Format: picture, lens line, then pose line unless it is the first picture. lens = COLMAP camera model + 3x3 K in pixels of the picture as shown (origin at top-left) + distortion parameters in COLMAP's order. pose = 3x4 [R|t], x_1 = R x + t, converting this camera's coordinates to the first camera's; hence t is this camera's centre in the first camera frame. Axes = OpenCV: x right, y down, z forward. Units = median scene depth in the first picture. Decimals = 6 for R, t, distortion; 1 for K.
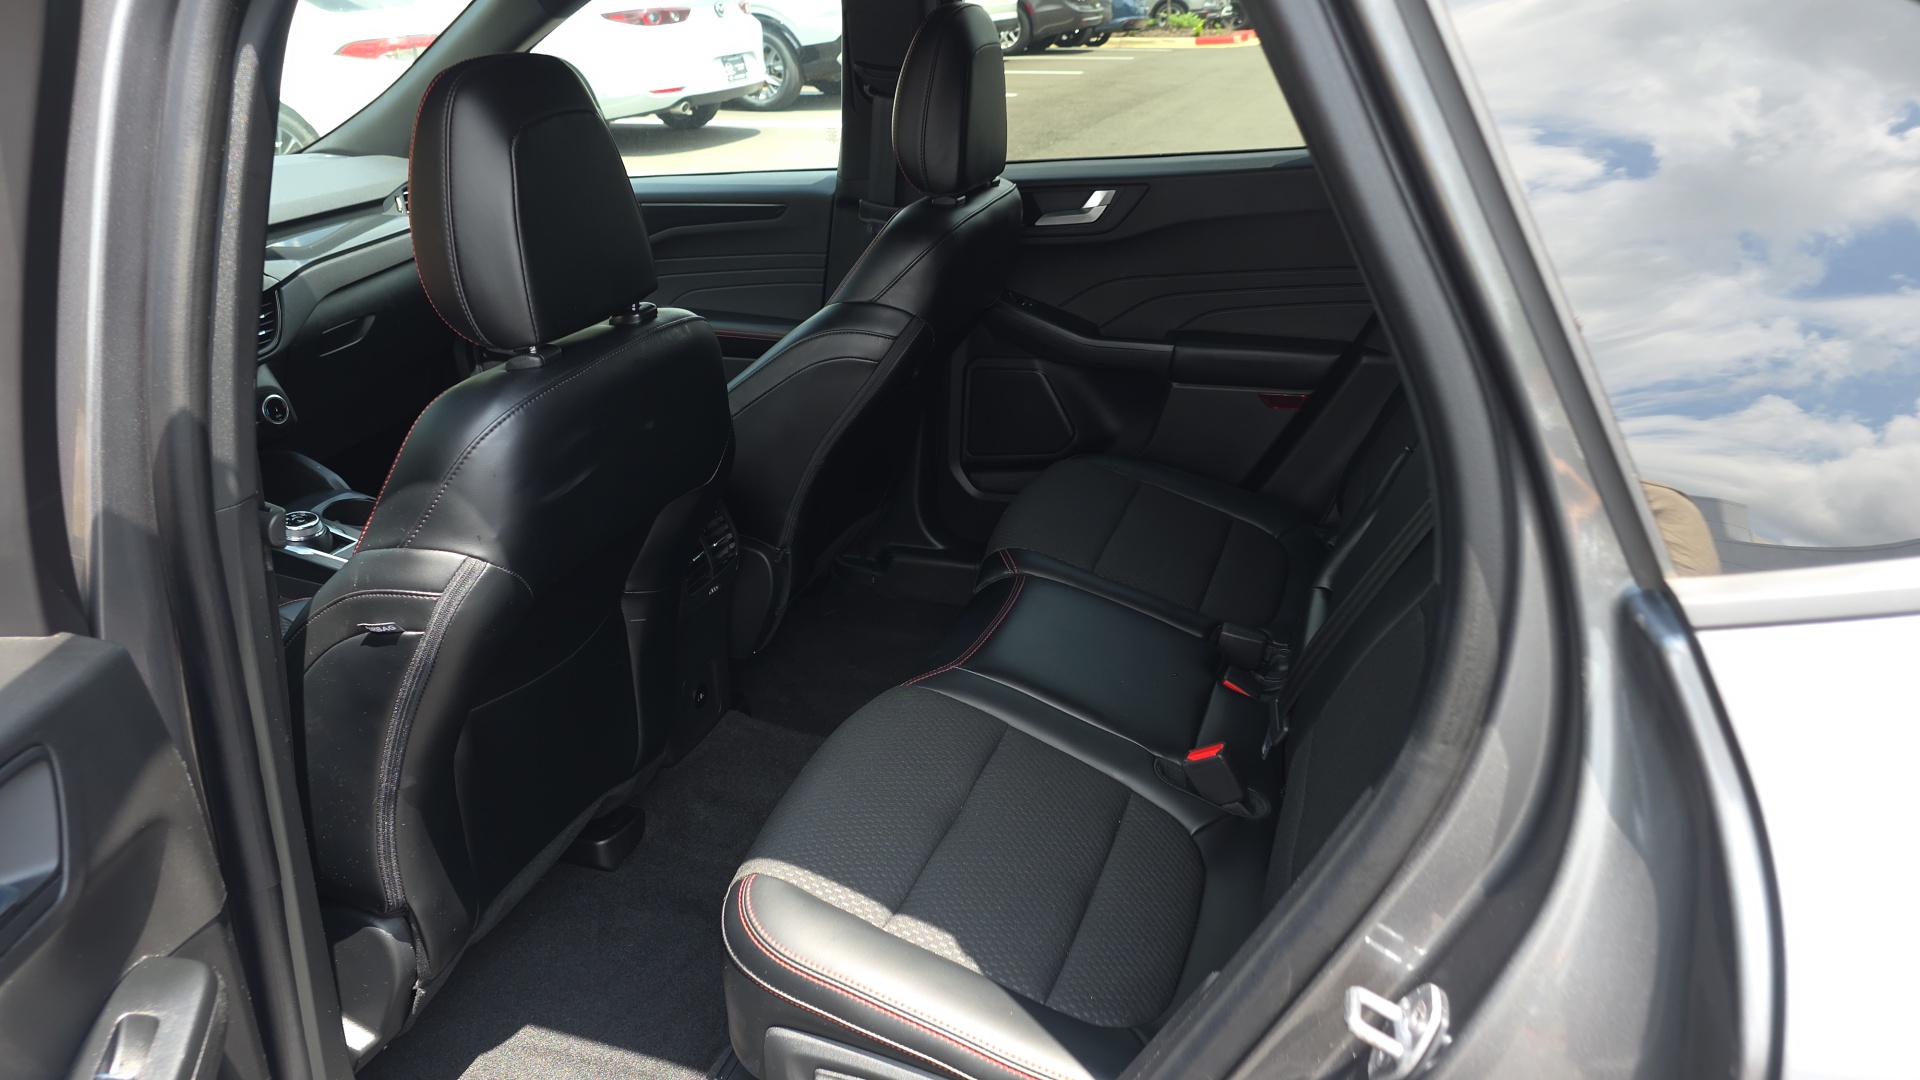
lens RADIAL K [[1294.2, 0, 984.1], [0, 1294.2, 552.7], [0, 0, 1]] dist [0.053264, -0.063325]
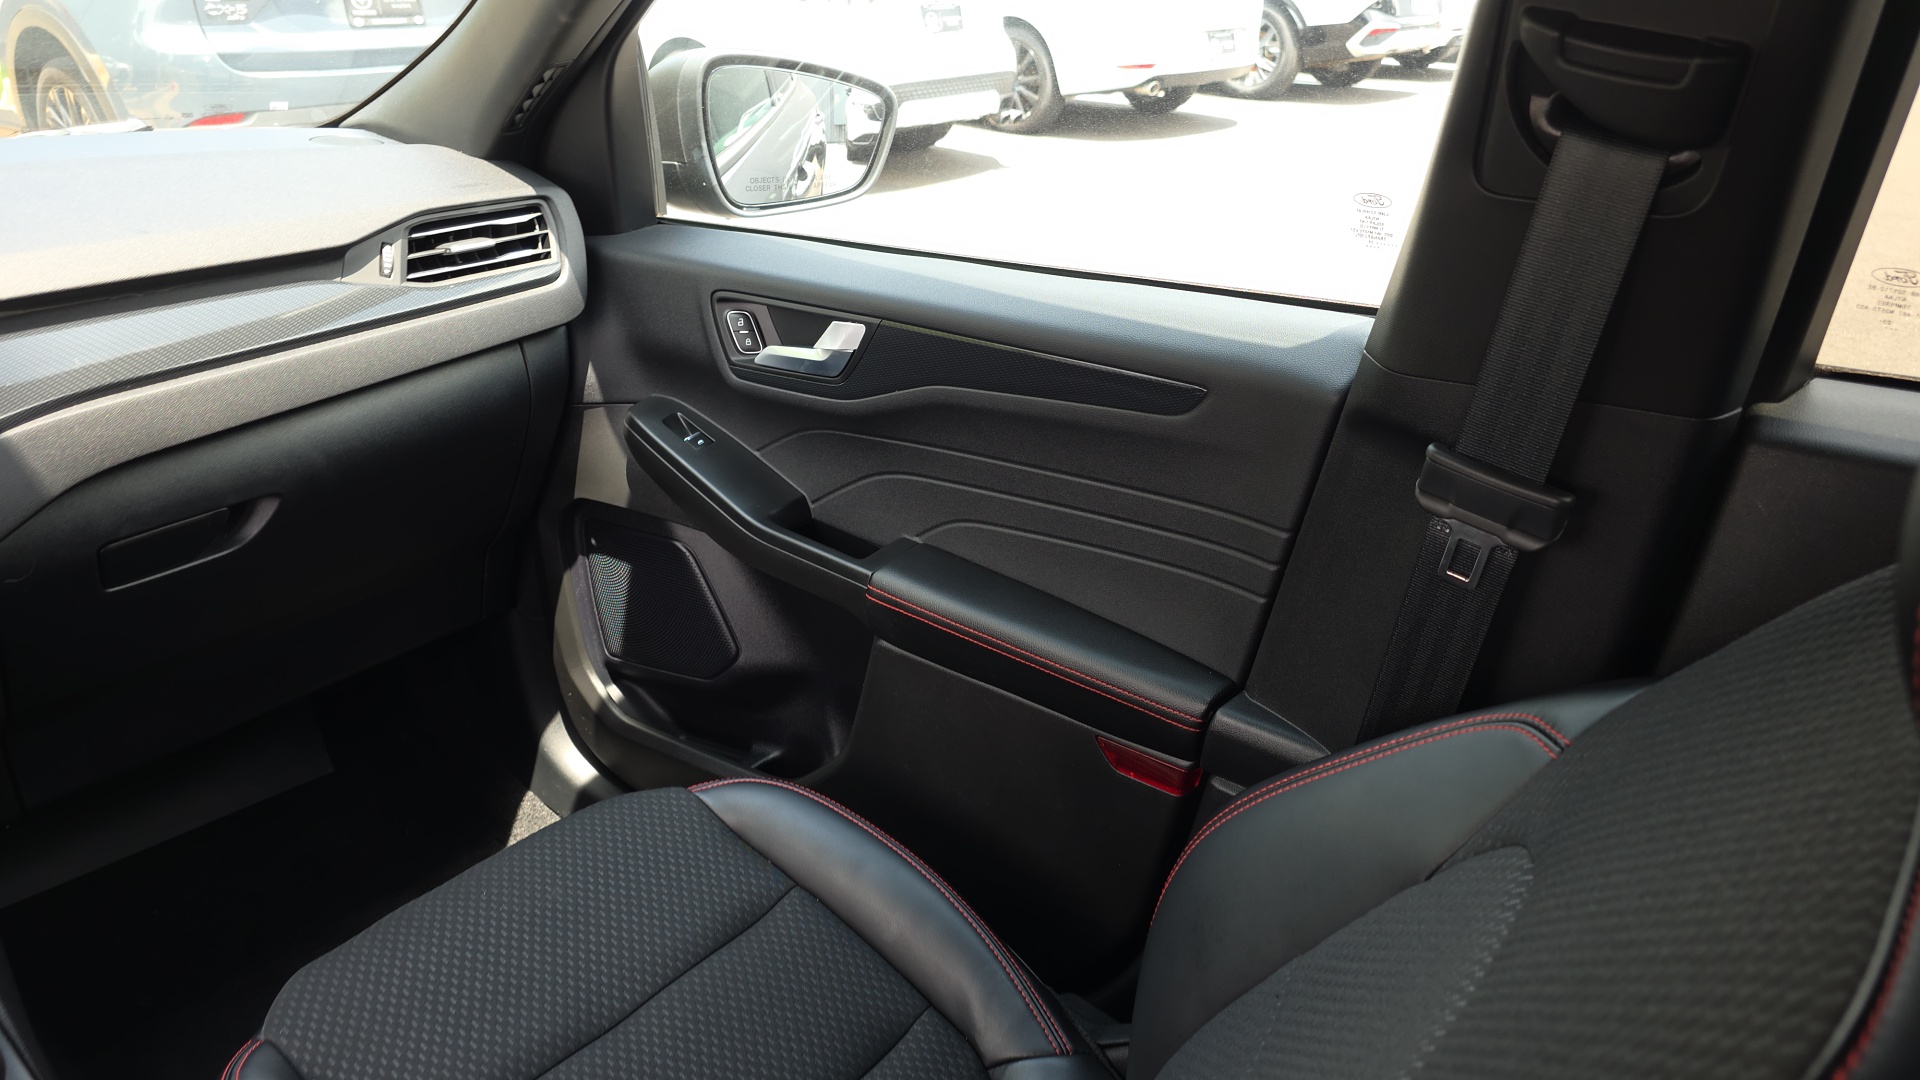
lens RADIAL K [[1294.2, 0, 984.1], [0, 1294.2, 552.7], [0, 0, 1]] dist [0.053264, -0.063325]
pose [[0.935820, 0.193034, -0.294922, -0.022741], [-0.189370, 0.981040, 0.041224, -0.054866], [0.297288, 0.017271, 0.954632, 0.151743]]
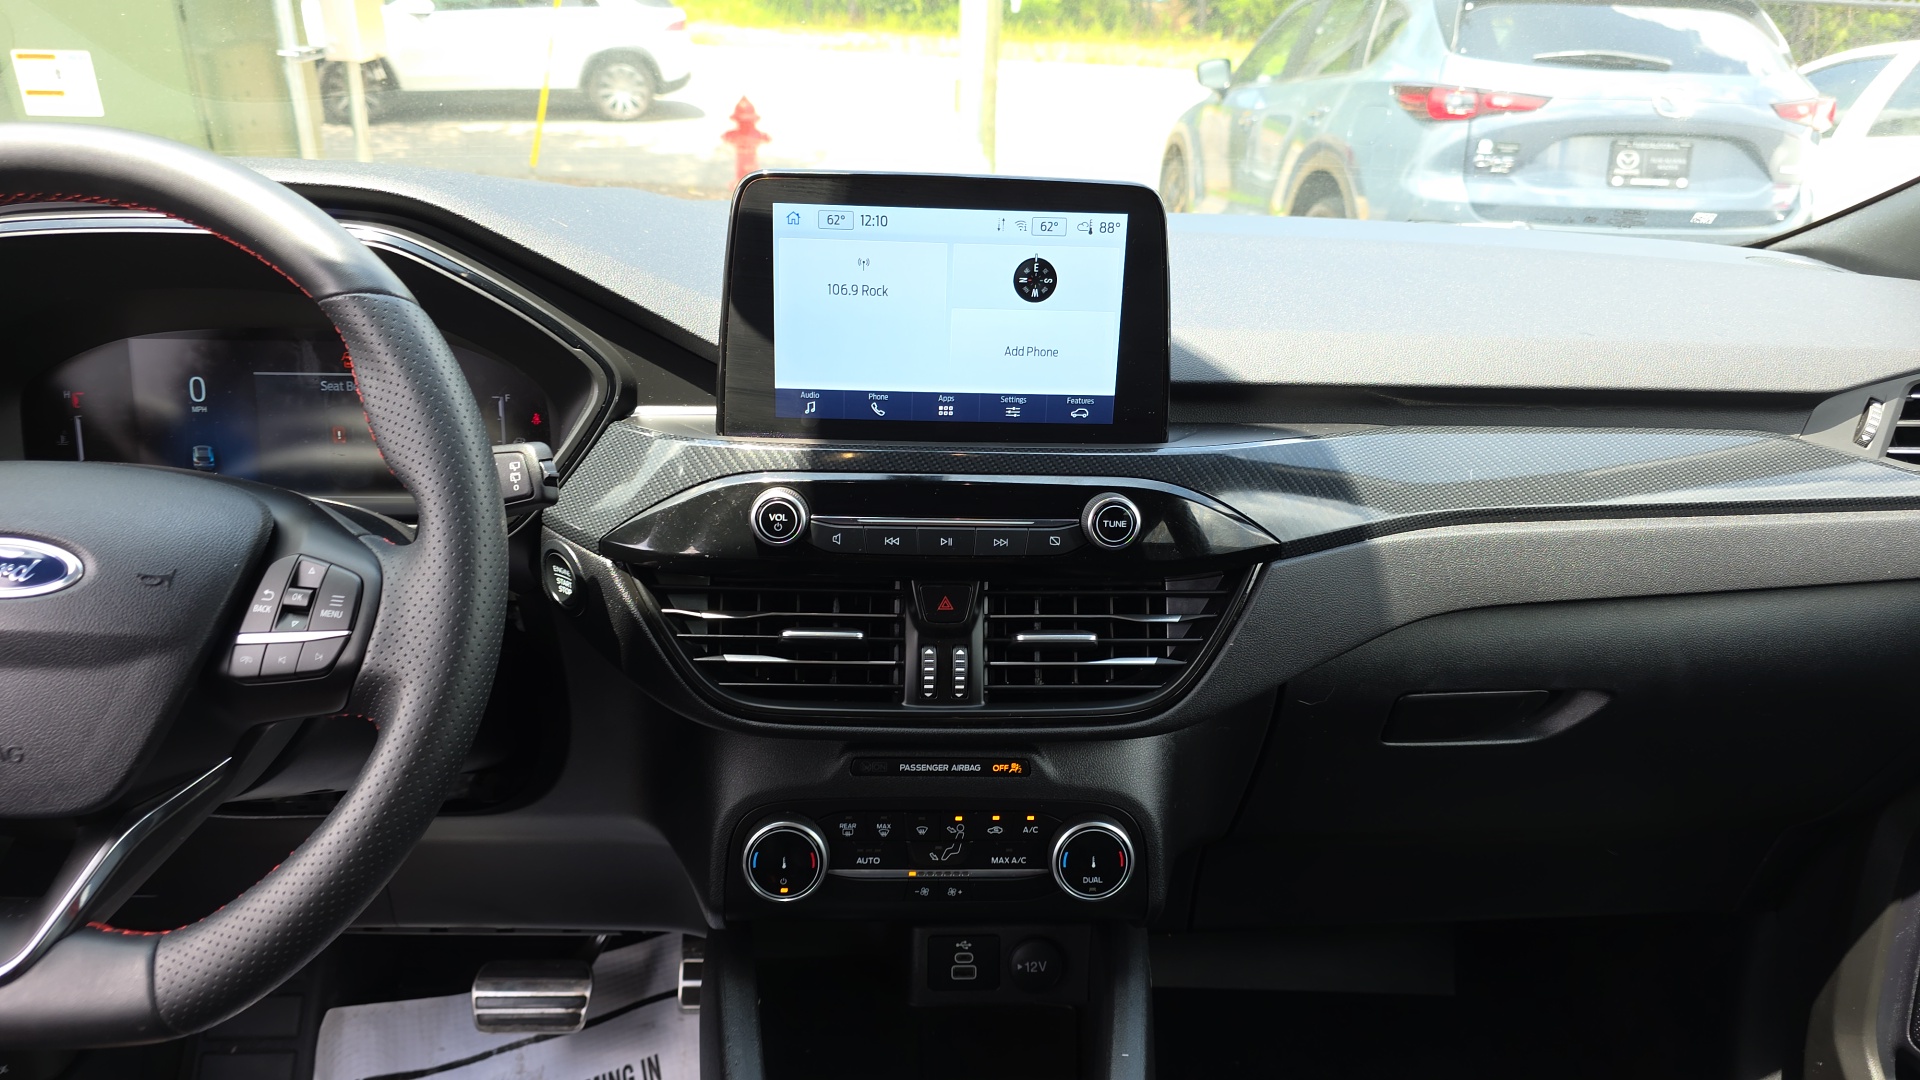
lens RADIAL K [[1304.9, 0, 949.6], [0, 1304.9, 561.5], [0, 0, 1]] dist [0.114011, -0.166799]
pose [[0.367300, 0.354515, -0.859889, -0.057745], [-0.425534, 0.886129, 0.183567, -0.048837], [0.827050, 0.298488, 0.476334, 0.162073]]
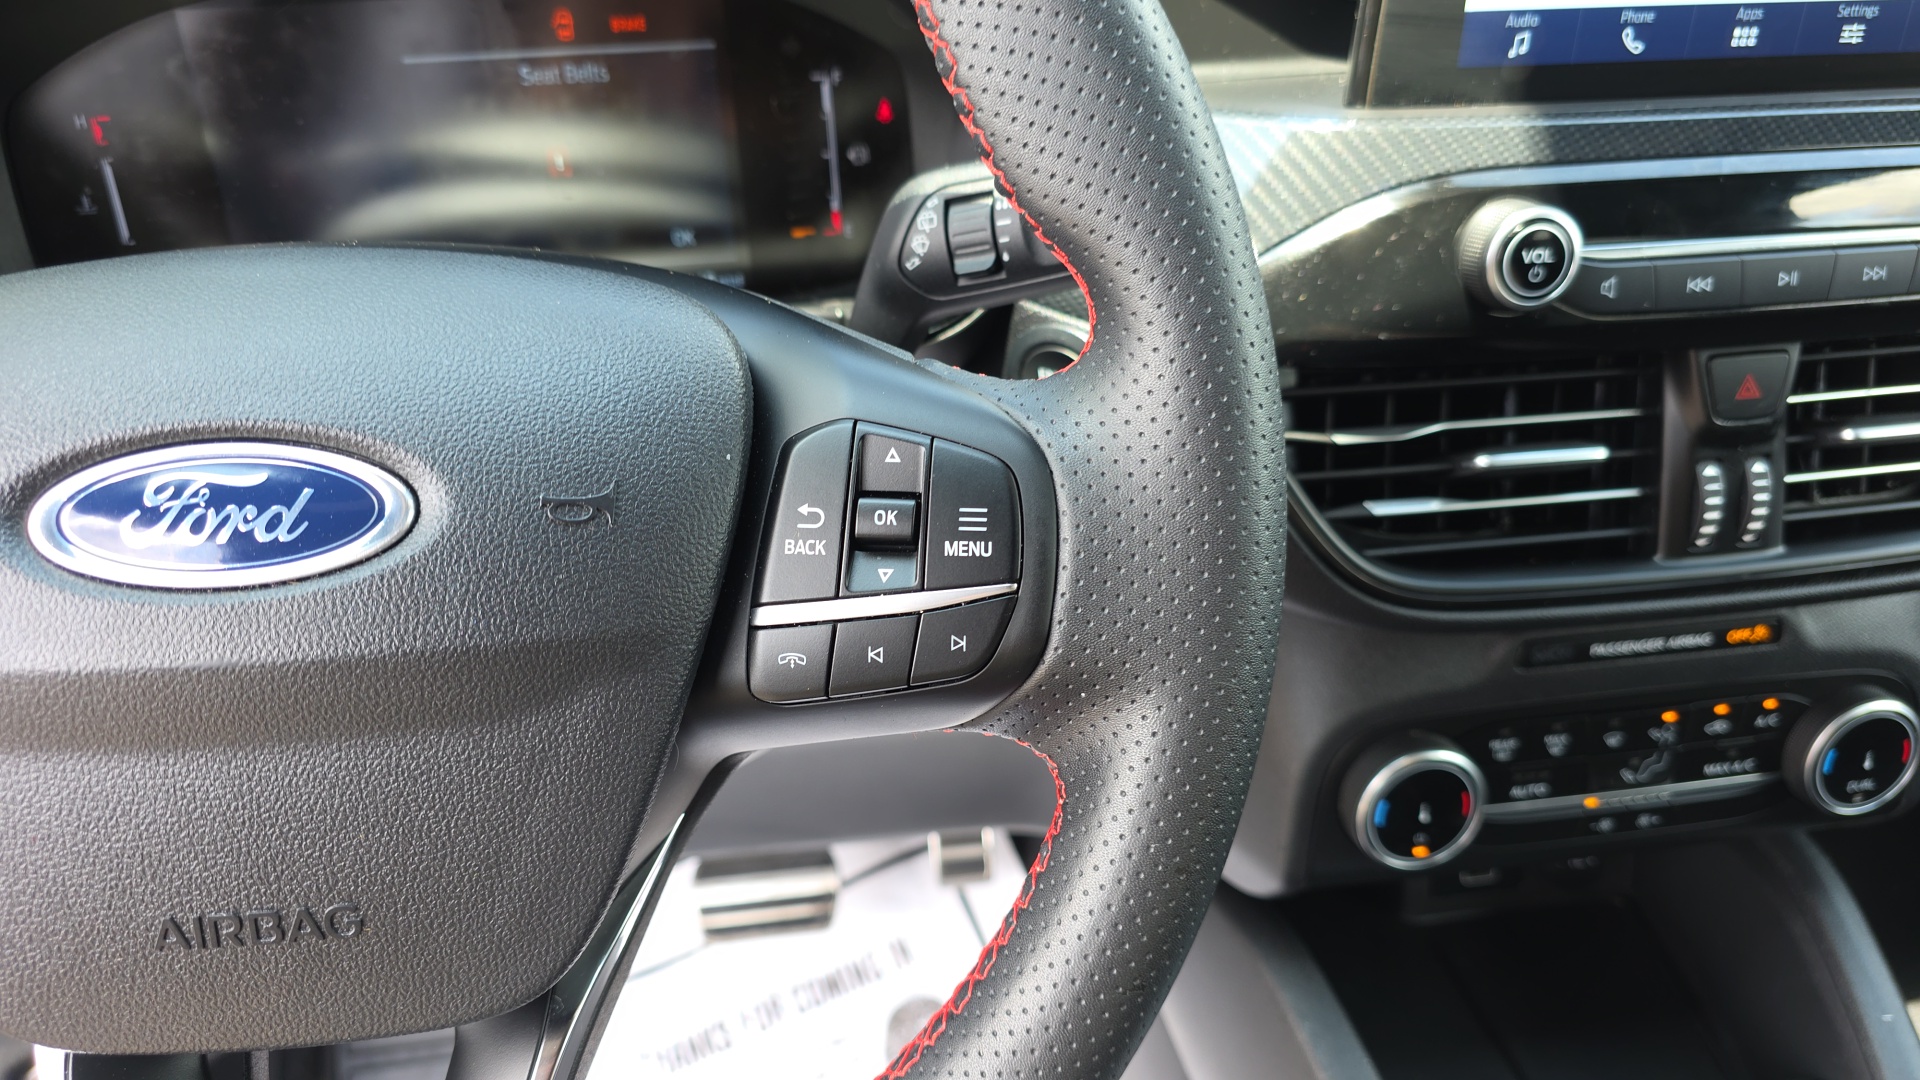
lens RADIAL K [[1346.7, 0, 965.7], [0, 1346.7, 555.3], [0, 0, 1]] dist [0.000106, -0.020721]
pose [[0.457899, 0.490717, -0.741300, -0.095513], [-0.376117, 0.862484, 0.338610, -0.034123], [0.805521, 0.123766, 0.579498, 0.152700]]
